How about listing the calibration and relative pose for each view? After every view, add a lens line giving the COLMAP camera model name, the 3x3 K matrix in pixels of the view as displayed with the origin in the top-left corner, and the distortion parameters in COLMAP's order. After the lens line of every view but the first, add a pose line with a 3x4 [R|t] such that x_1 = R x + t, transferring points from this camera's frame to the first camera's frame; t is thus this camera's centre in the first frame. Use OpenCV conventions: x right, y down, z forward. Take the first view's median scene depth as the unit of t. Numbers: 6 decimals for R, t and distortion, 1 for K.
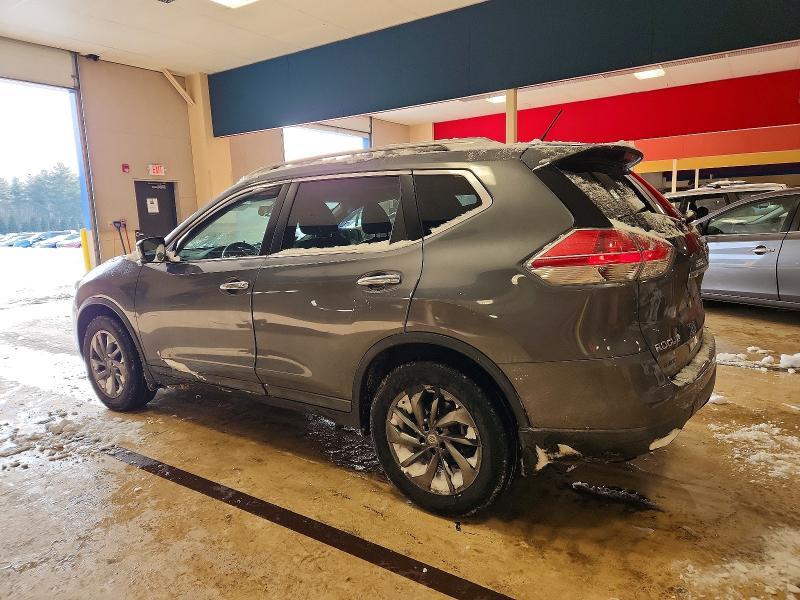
lens RADIAL K [[537.4, 0, 400.0], [0, 537.4, 300.0], [0, 0, 1]] dist [-0.001942, -0.005235]
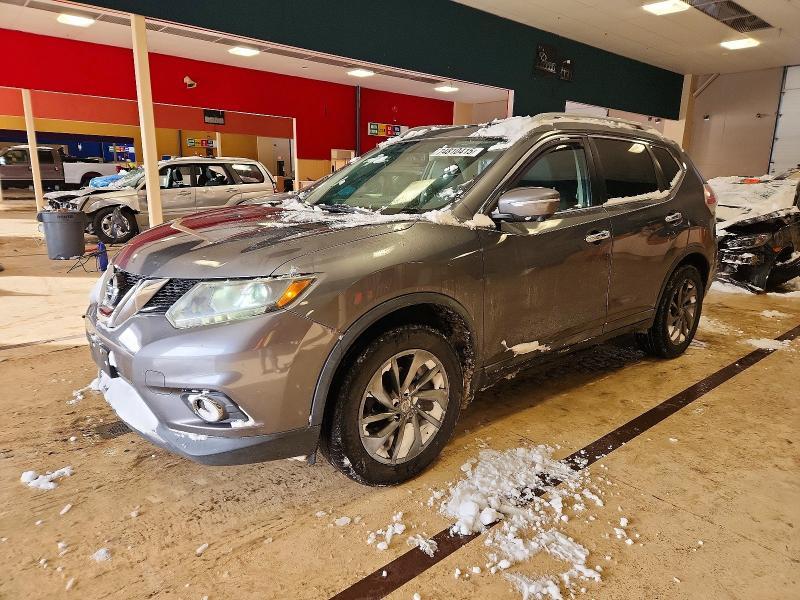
lens RADIAL K [[537.4, 0, 400.0], [0, 537.4, 300.0], [0, 0, 1]] dist [-0.001942, -0.005235]
pose [[0.264645, -0.163622, 0.950364, -1.331180], [0.127149, 0.982817, 0.133803, -0.083020], [-0.955927, 0.085427, 0.280902, 1.040648]]
